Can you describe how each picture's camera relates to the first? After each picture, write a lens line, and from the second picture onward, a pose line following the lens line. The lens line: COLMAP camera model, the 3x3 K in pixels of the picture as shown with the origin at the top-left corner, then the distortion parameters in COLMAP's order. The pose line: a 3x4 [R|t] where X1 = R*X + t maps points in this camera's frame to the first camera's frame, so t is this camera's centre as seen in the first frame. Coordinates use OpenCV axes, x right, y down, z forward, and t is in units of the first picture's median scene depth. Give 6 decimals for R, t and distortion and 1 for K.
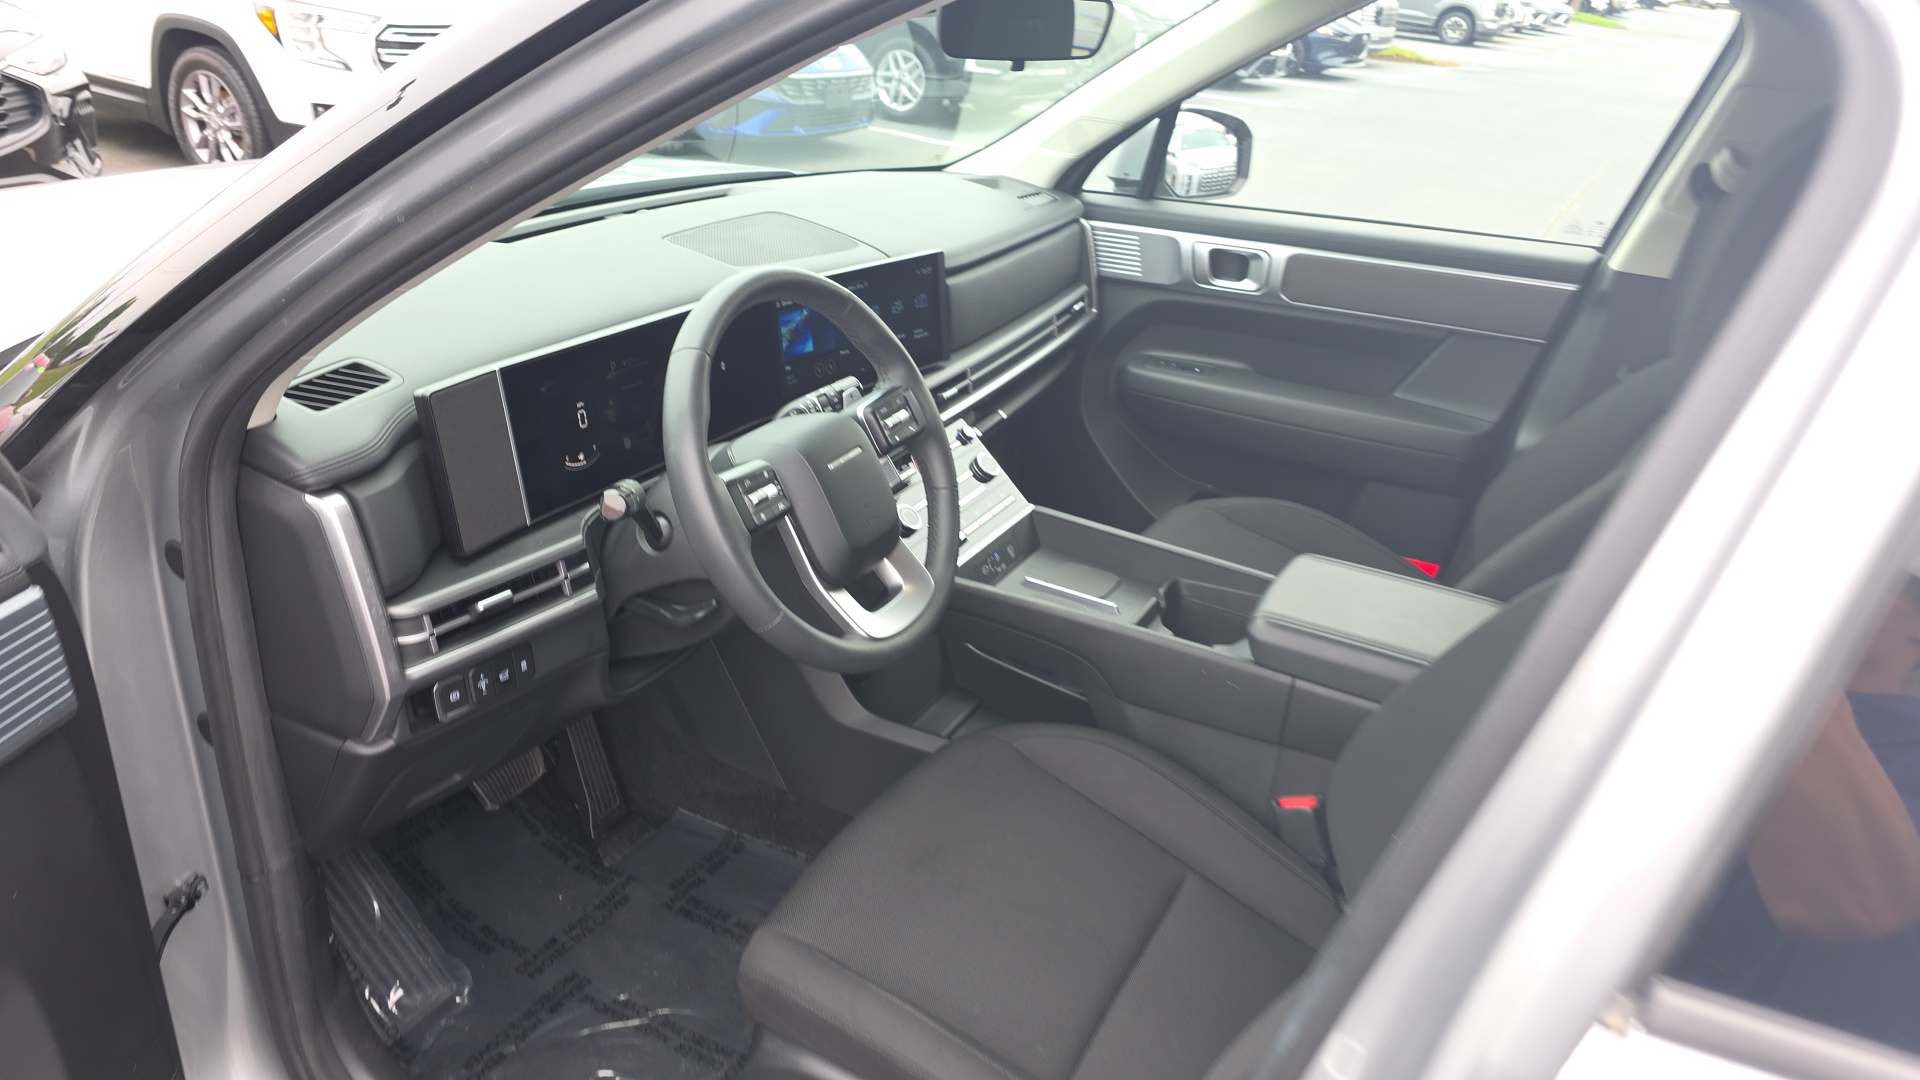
lens RADIAL K [[1257.9, 0, 988.0], [0, 1257.9, 596.6], [0, 0, 1]] dist [0.058508, -0.045990]
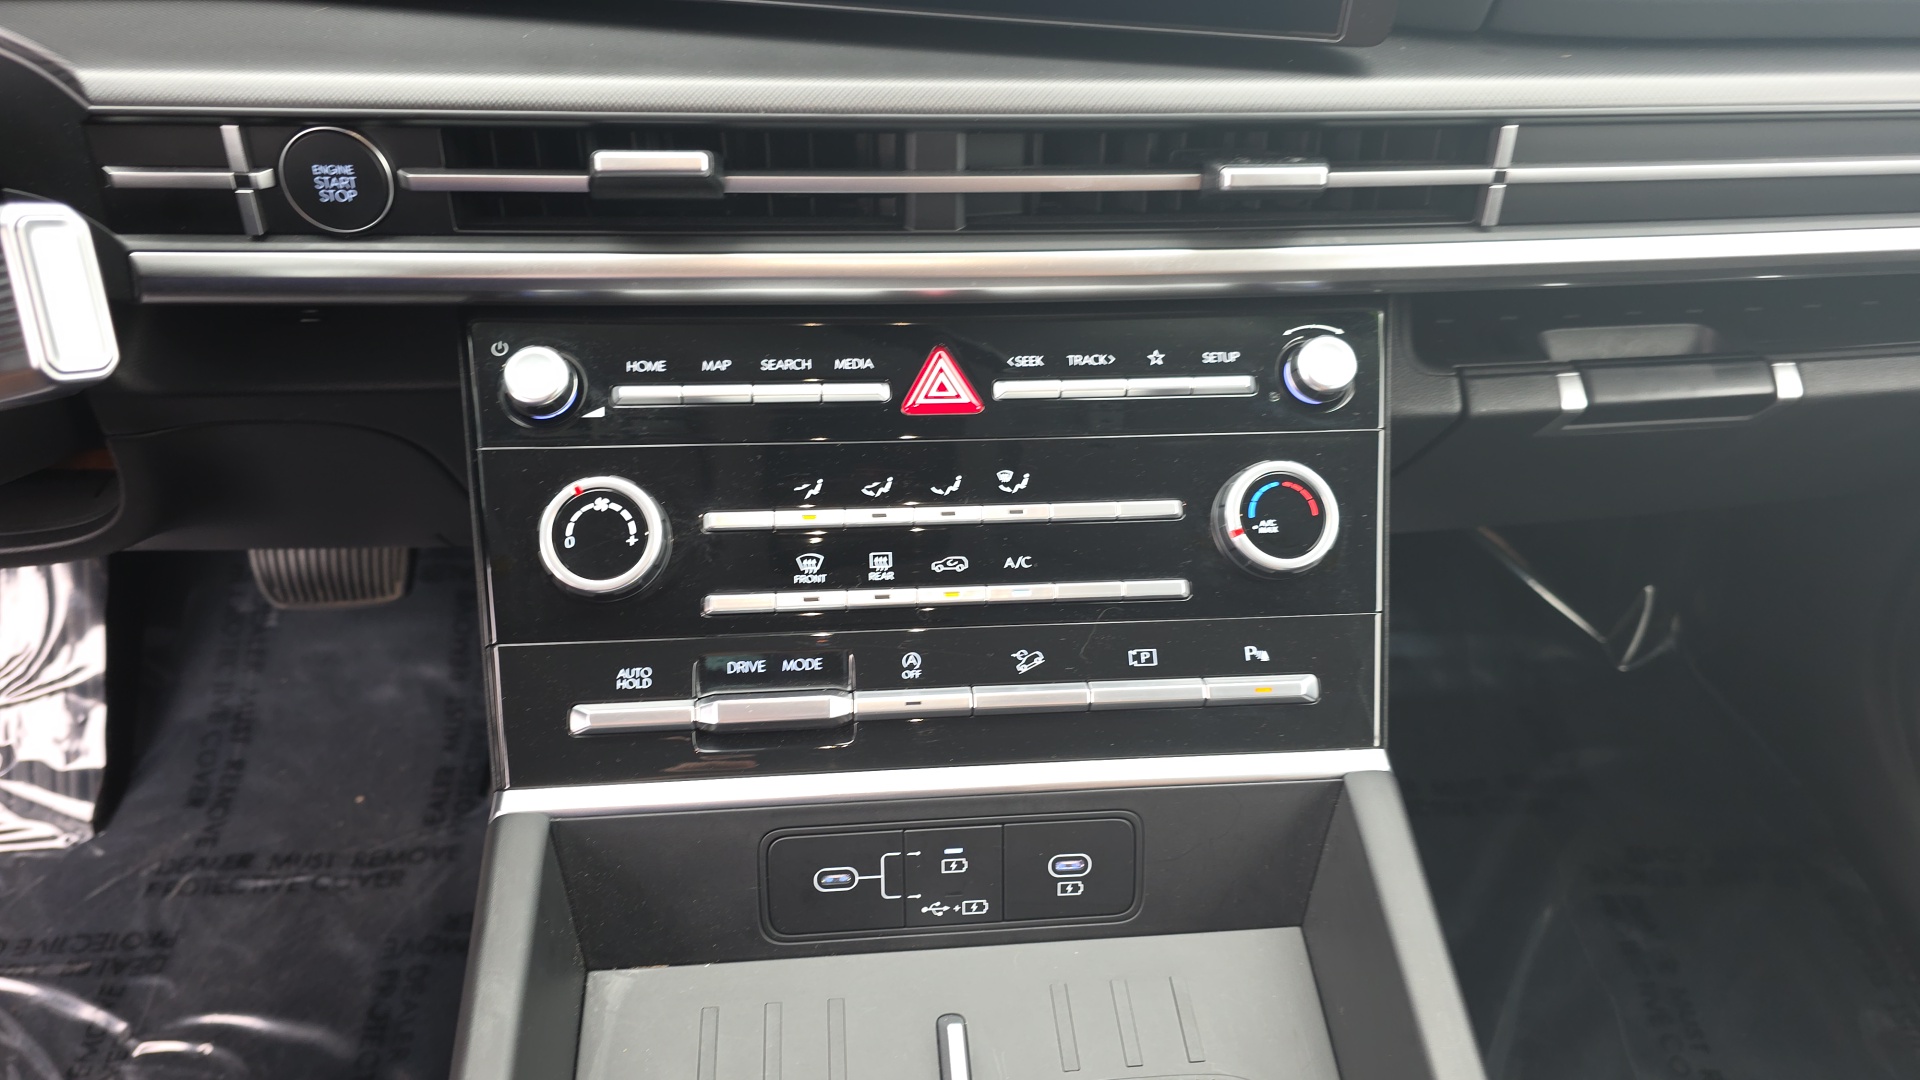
lens RADIAL K [[1316.4, 0, 960.0], [0, 1316.4, 540.0], [0, 0, 1]] dist [0.083628, -0.134629]
pose [[0.531605, 0.513272, -0.673757, 0.141093], [-0.392949, 0.854138, 0.340645, -0.164148], [0.750325, 0.083664, 0.655754, 0.791984]]
